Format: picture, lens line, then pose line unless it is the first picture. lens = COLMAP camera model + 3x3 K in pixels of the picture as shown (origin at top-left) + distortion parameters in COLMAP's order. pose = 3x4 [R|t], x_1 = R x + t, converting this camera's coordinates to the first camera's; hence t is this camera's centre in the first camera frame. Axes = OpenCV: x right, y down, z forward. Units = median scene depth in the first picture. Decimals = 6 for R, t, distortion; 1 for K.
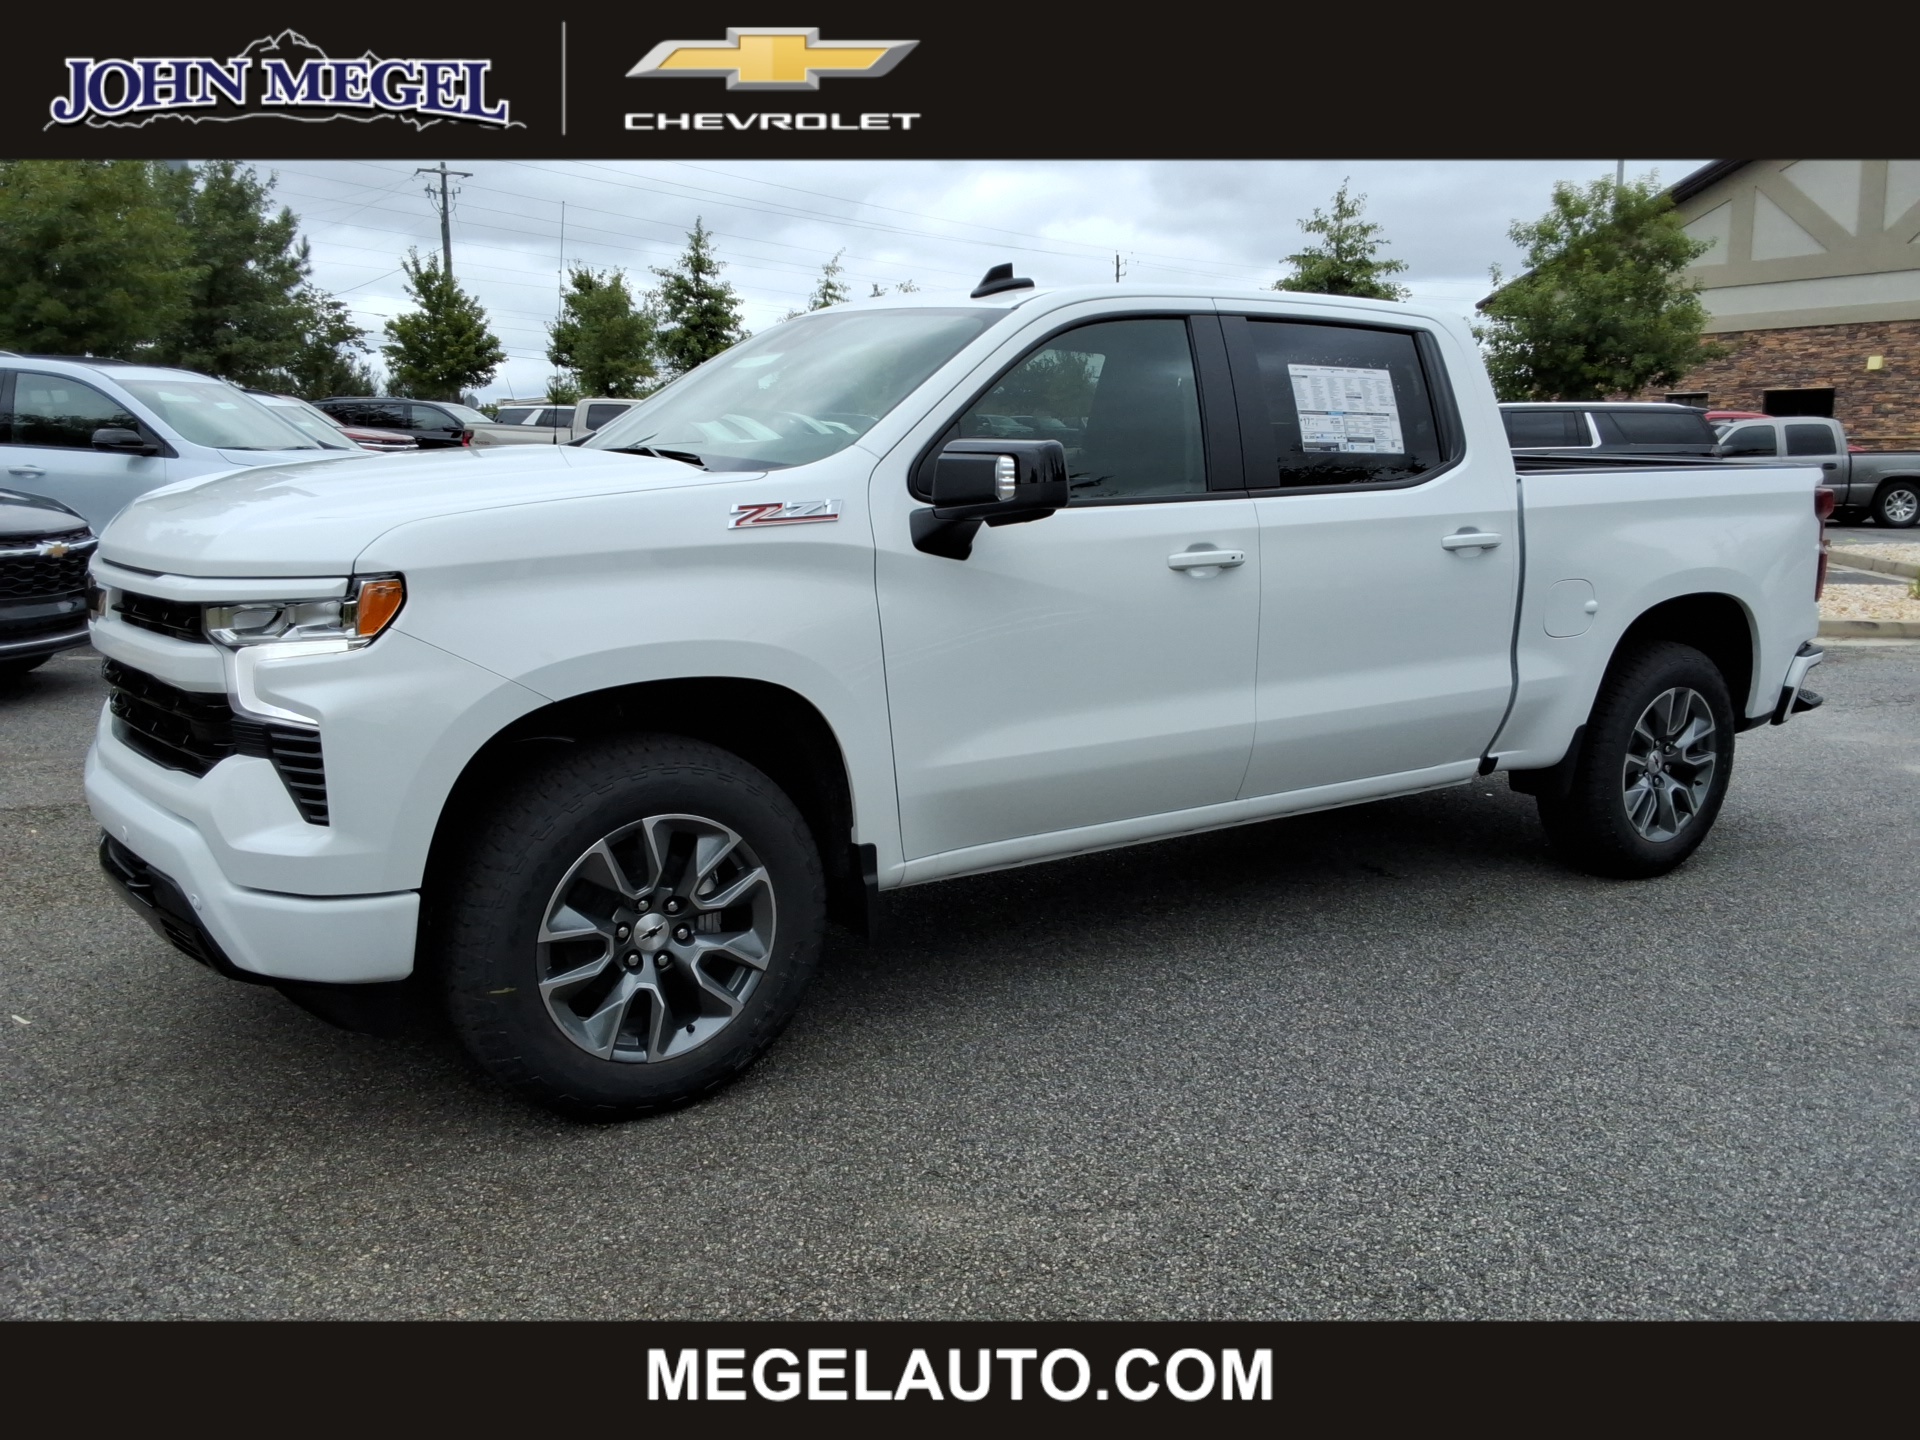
lens RADIAL K [[1547.6, 0, 980.9], [0, 1547.6, 709.9], [0, 0, 1]] dist [0.132318, -0.216893]
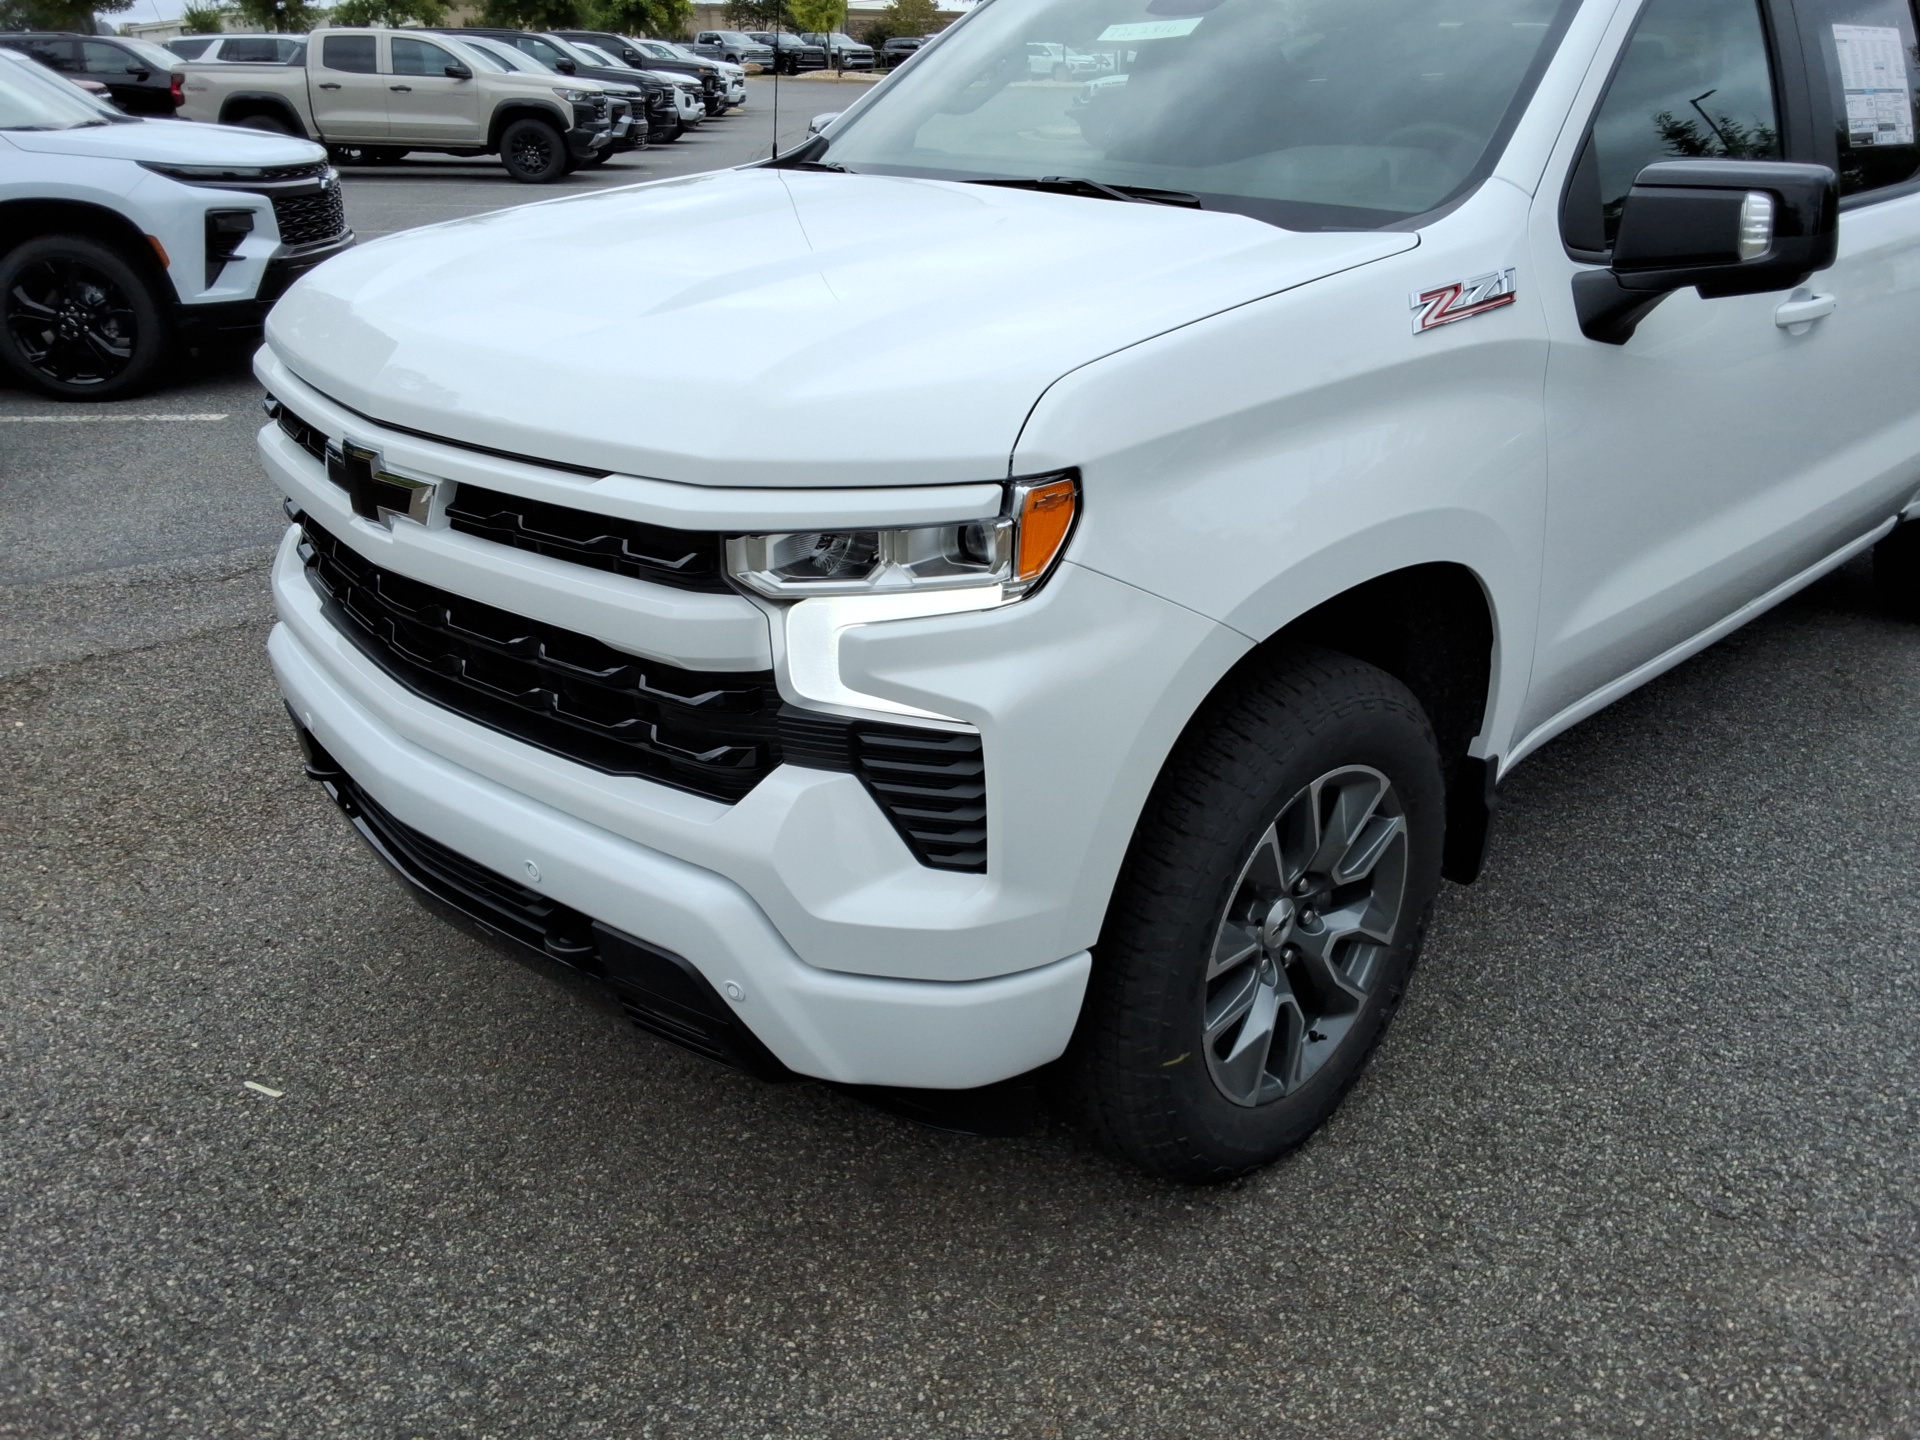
lens RADIAL K [[1543.0, 0, 976.2], [0, 1543.0, 711.6], [0, 0, 1]] dist [0.099599, -0.139914]
pose [[0.984067, -0.082968, 0.157251, -0.419384], [0.045864, 0.972968, 0.226340, -0.109119], [-0.171779, -0.215521, 0.961271, 0.343017]]
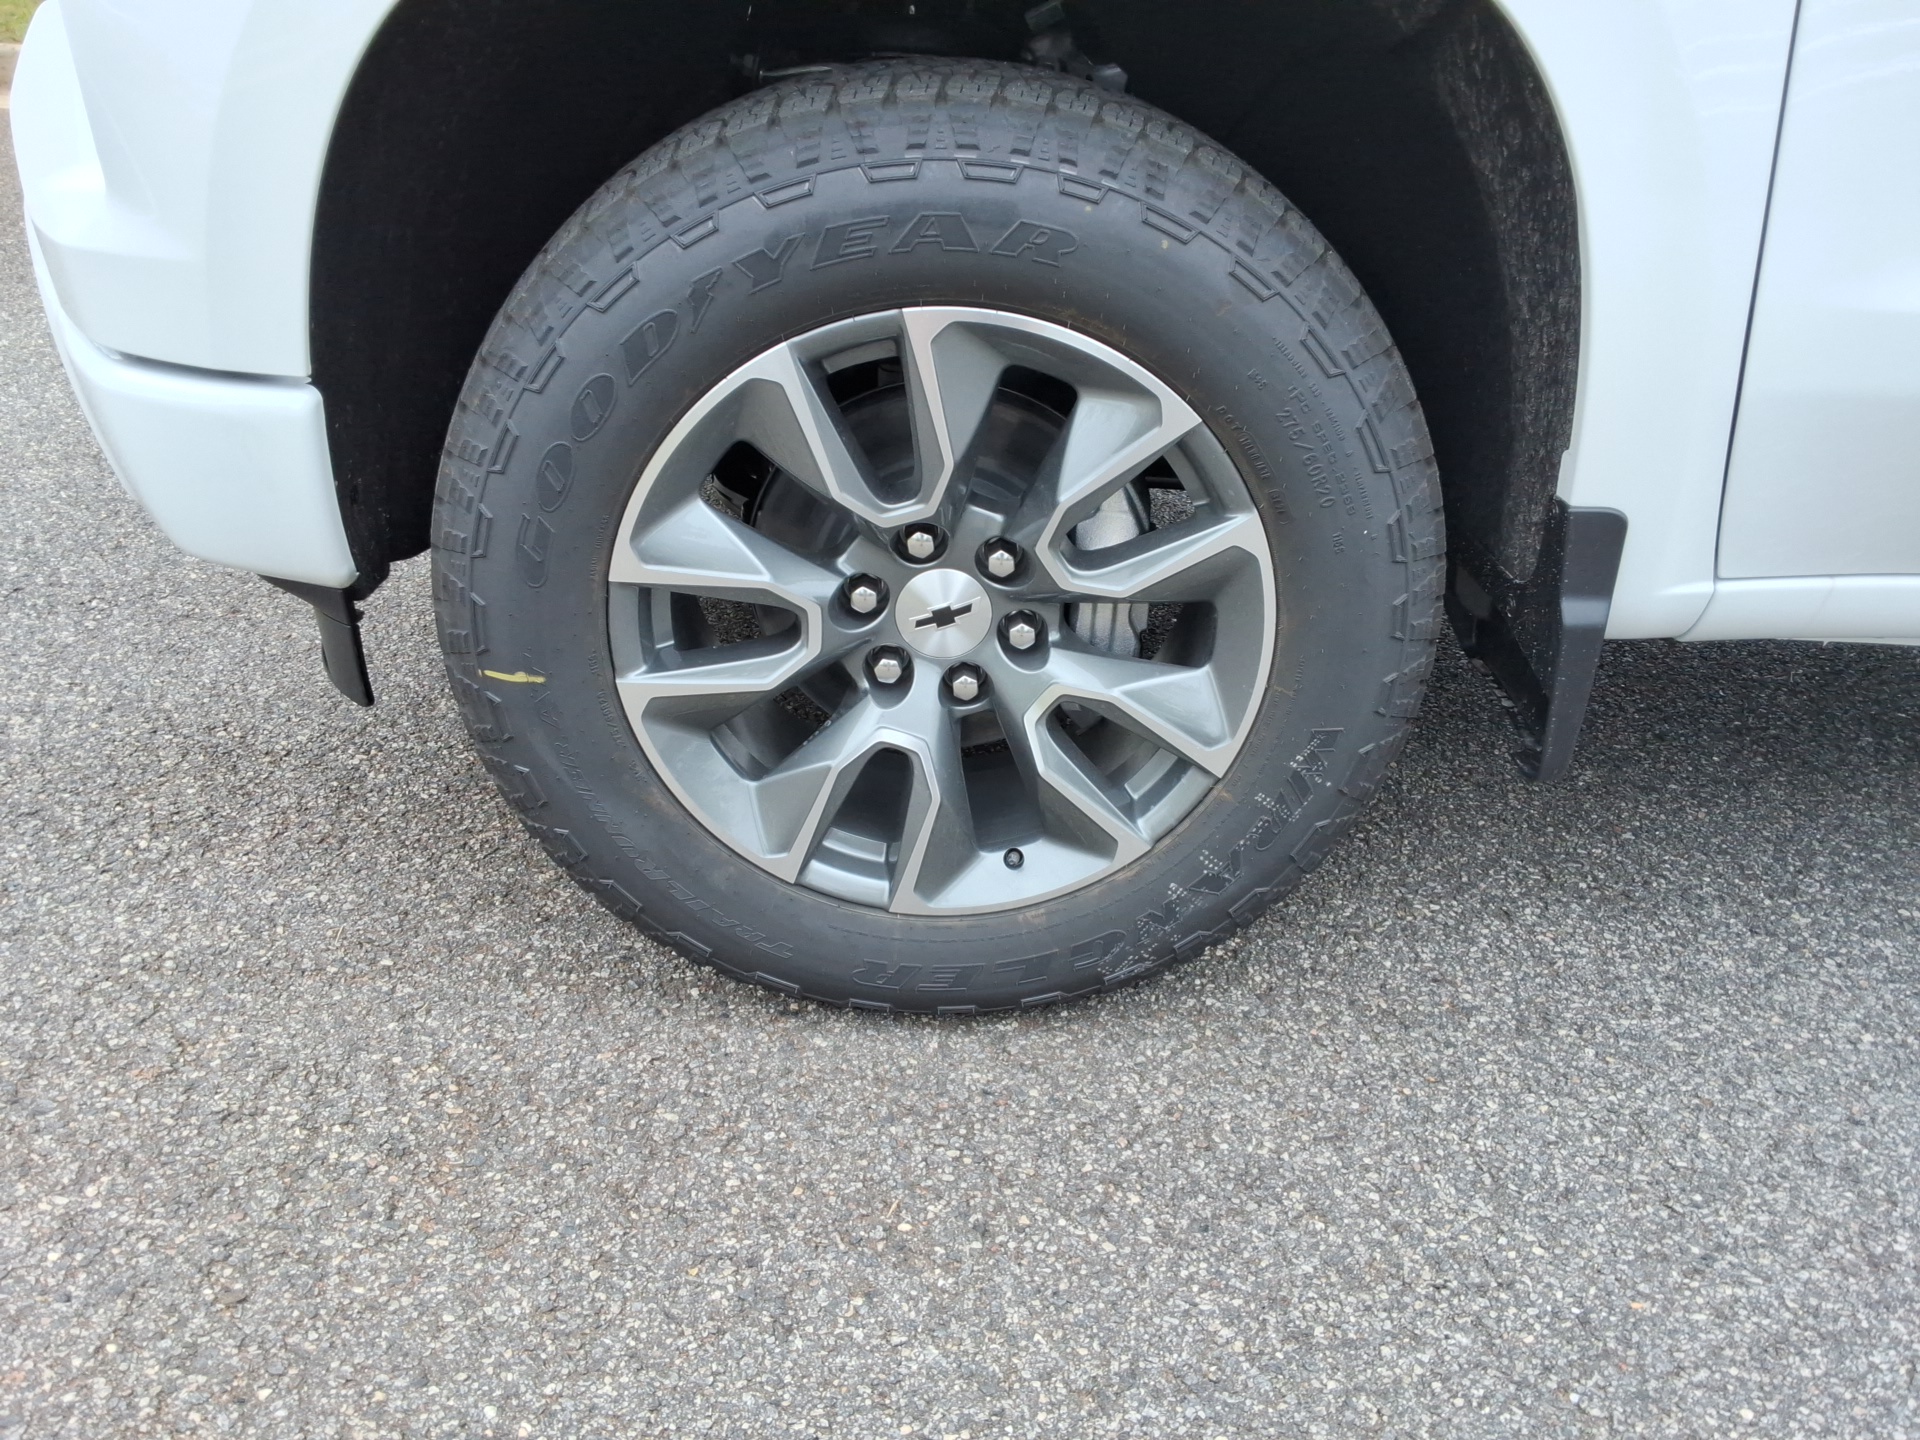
lens RADIAL K [[1527.7, 0, 986.2], [0, 1527.7, 708.2], [0, 0, 1]] dist [0.131075, -0.184673]
pose [[0.827643, 0.282992, -0.484688, -0.007420], [-0.135085, 0.938633, 0.317366, 0.037871], [0.544756, -0.197191, 0.815081, 0.639116]]
